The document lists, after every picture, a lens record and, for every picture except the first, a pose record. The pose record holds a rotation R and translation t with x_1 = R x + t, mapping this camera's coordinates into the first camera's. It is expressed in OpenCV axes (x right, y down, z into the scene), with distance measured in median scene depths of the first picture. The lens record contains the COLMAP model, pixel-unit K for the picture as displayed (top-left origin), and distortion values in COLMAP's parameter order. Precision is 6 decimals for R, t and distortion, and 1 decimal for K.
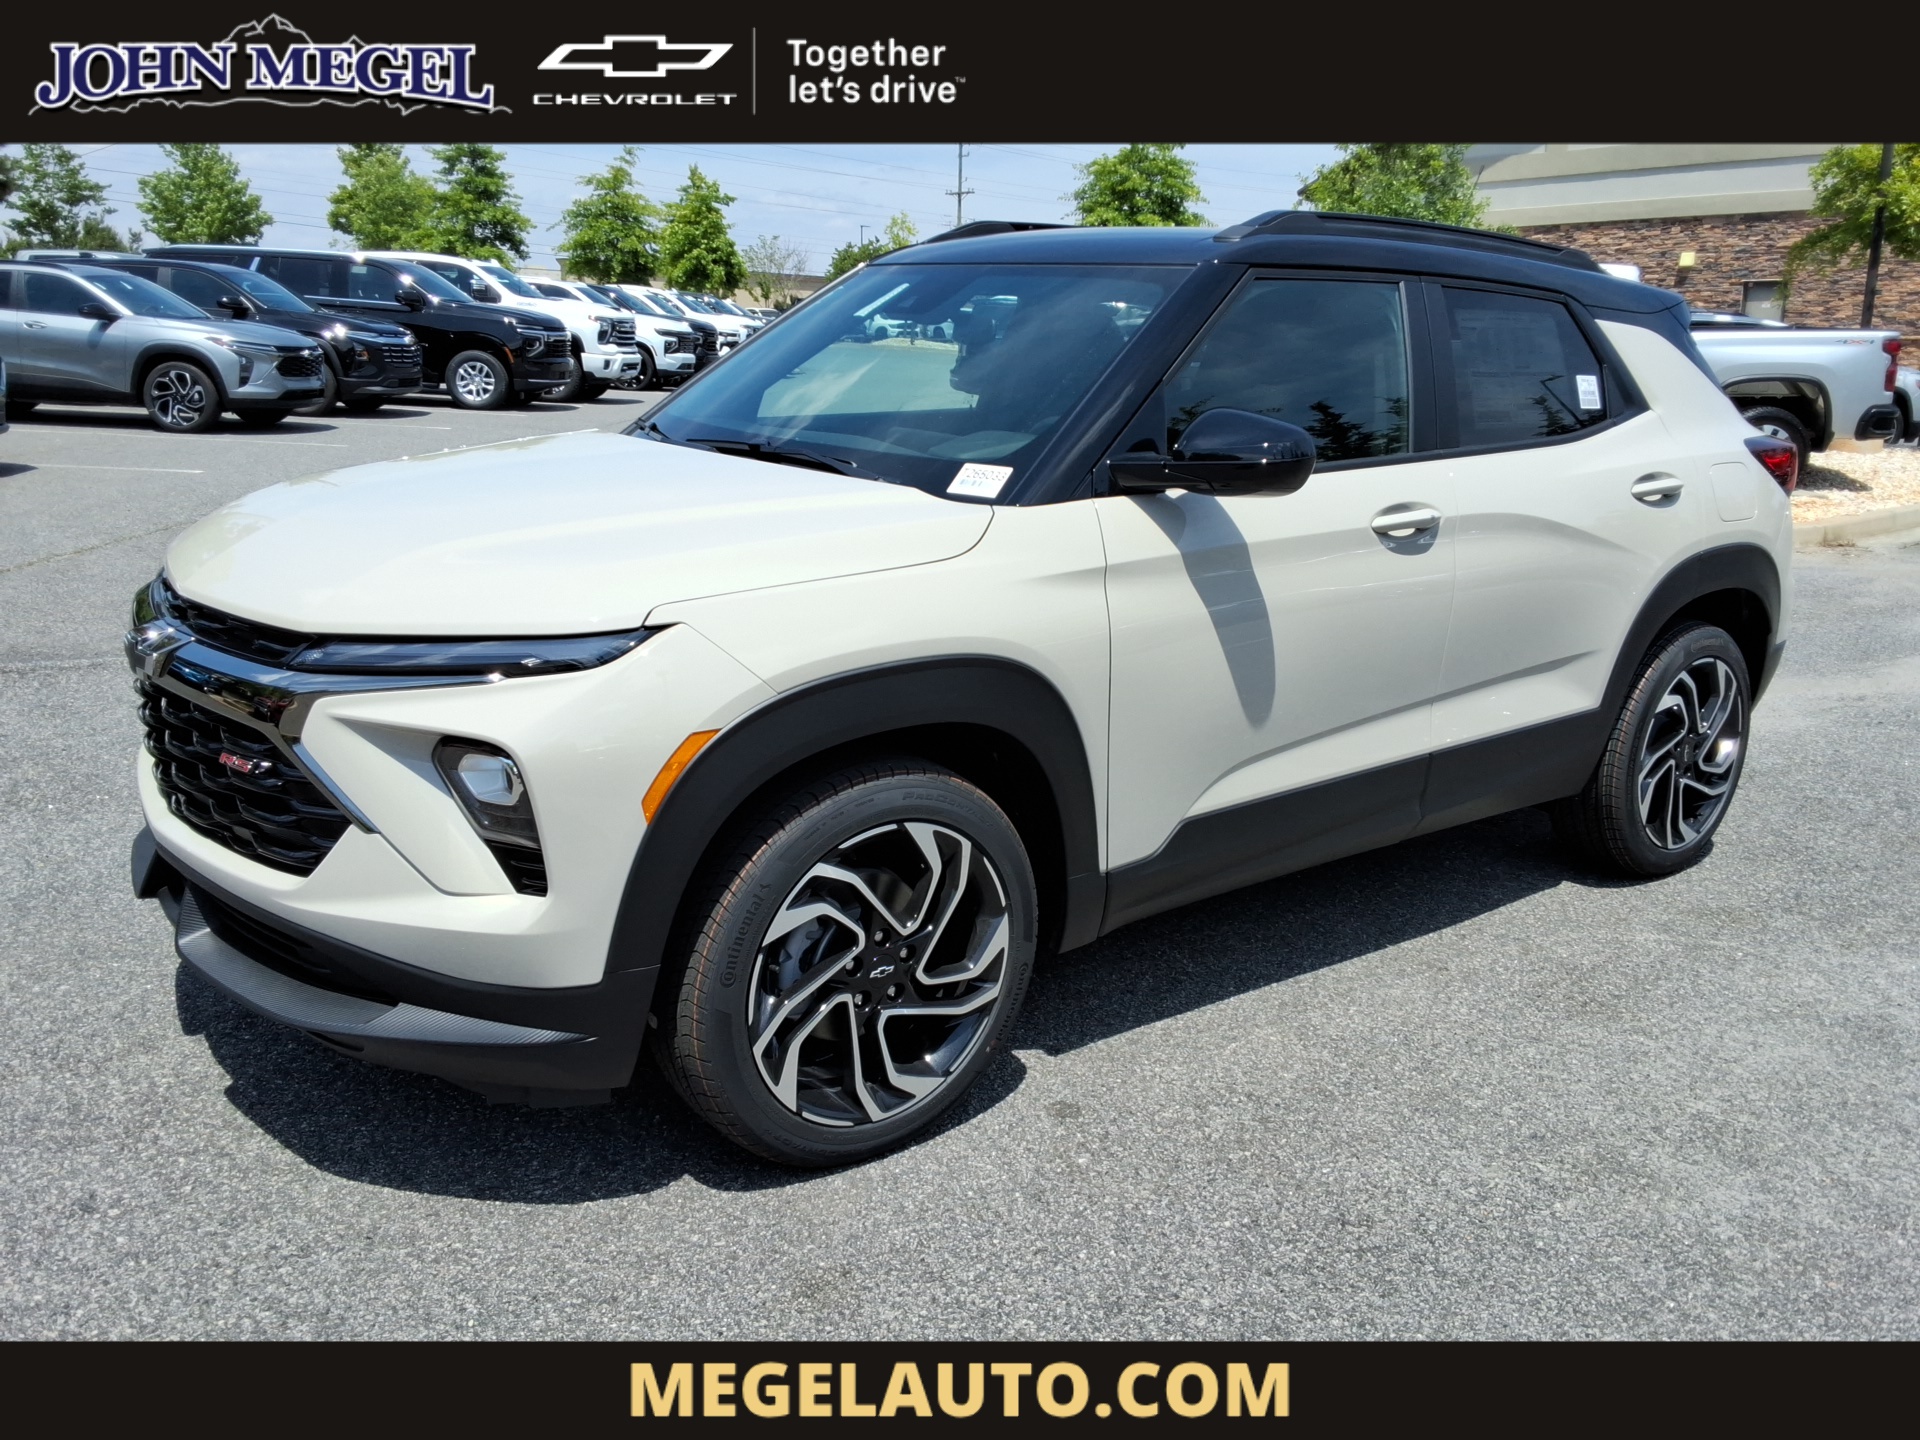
lens RADIAL K [[1548.3, 0, 972.9], [0, 1548.3, 691.3], [0, 0, 1]] dist [0.140501, -0.226302]
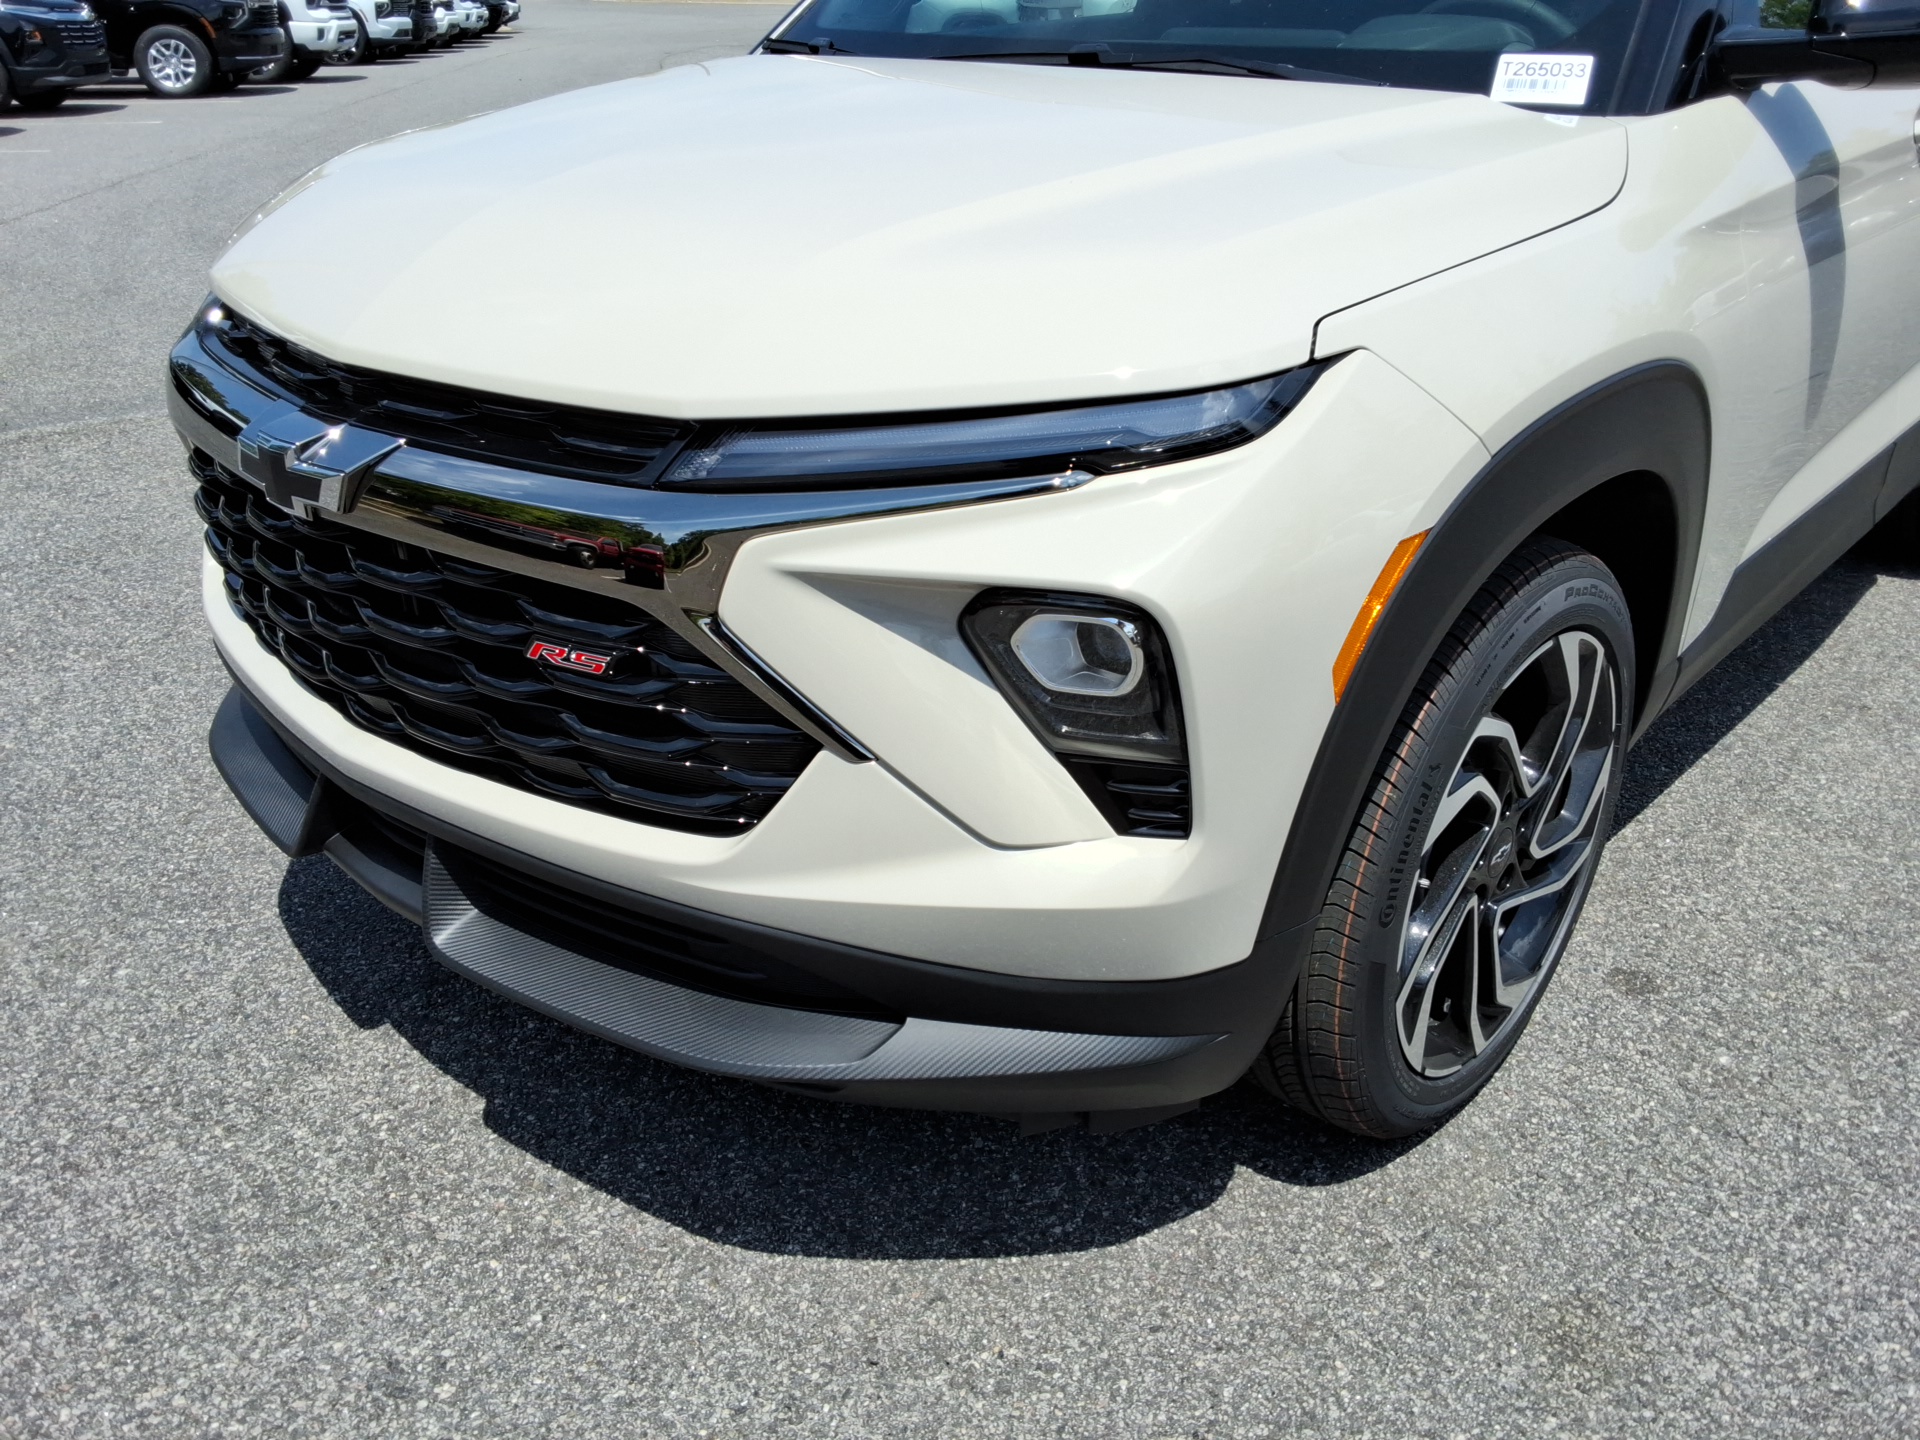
lens RADIAL K [[1548.3, 0, 972.9], [0, 1548.3, 691.3], [0, 0, 1]] dist [0.140501, -0.226302]
pose [[0.984362, -0.105461, 0.141098, -0.364187], [0.076022, 0.976886, 0.199788, -0.040383], [-0.158906, -0.185937, 0.969627, 0.382811]]
